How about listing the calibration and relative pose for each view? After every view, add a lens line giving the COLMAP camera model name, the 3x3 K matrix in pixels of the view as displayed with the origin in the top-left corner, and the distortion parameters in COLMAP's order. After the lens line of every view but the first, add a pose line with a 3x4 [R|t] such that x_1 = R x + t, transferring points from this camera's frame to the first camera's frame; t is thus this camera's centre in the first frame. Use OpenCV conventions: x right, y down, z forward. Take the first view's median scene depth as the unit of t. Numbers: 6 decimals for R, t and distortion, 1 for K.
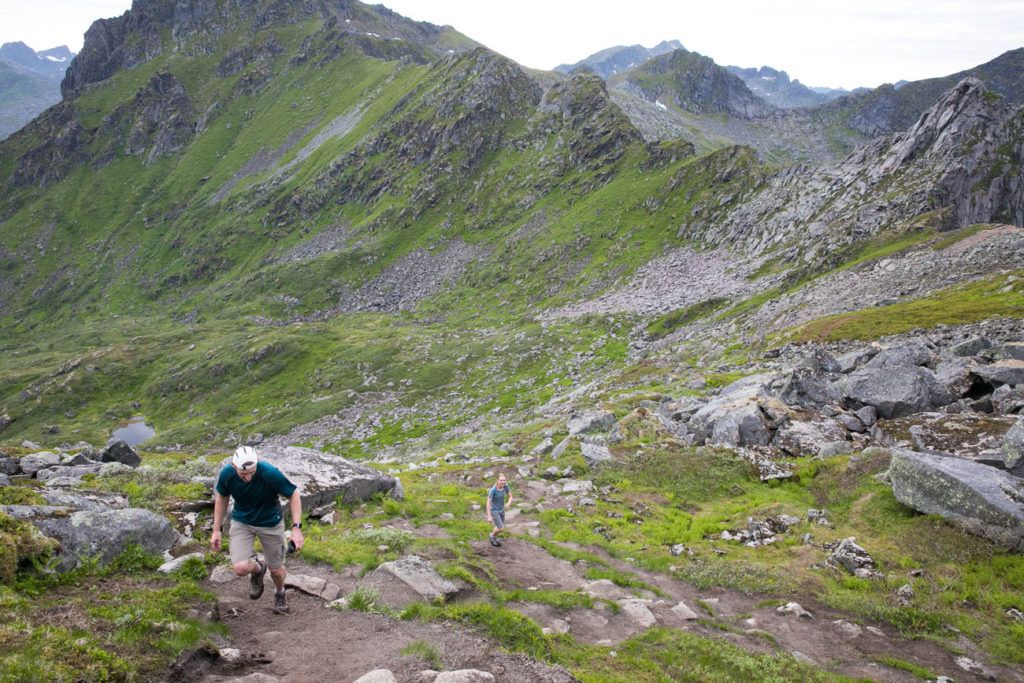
lens RADIAL K [[705.2, 0, 504.4], [0, 705.2, 344.9], [0, 0, 1]] dist [-0.107029, 0.078307]
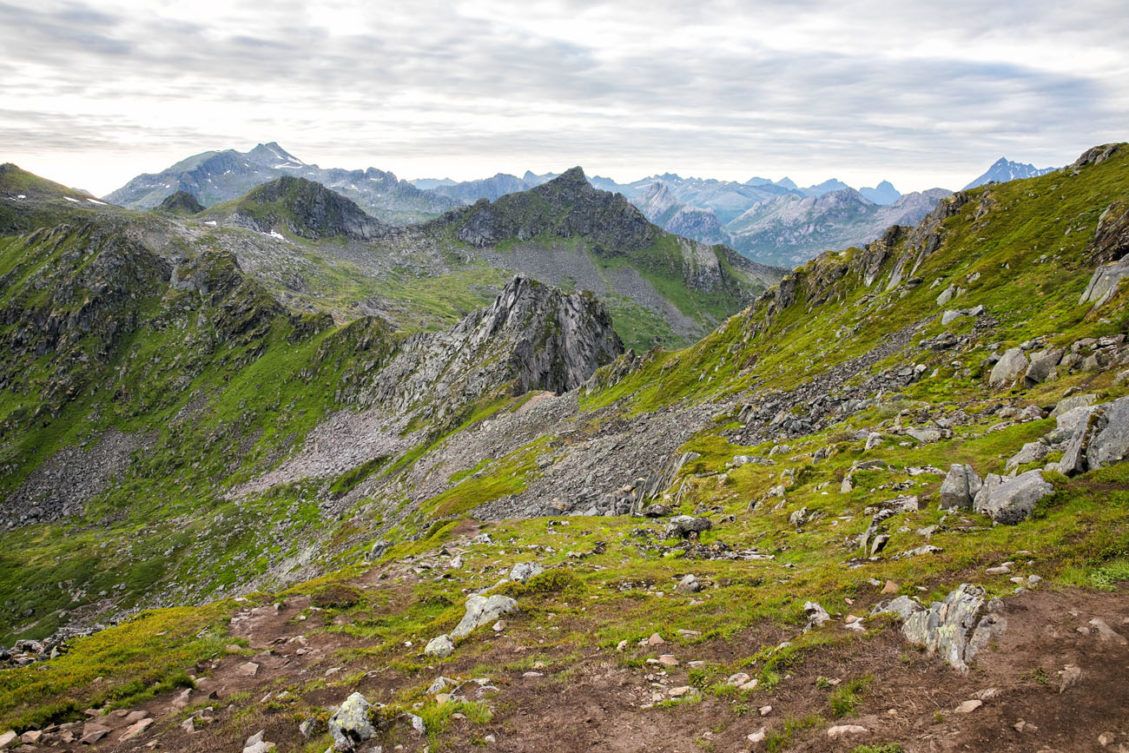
lens RADIAL K [[777.6, 0, 570.1], [0, 777.6, 375.4], [0, 0, 1]] dist [-0.107029, 0.078307]
pose [[0.833910, -0.155286, 0.529604, -0.107069], [0.210386, 0.976586, -0.044927, -0.056948], [-0.510227, 0.148886, 0.847054, -0.321937]]
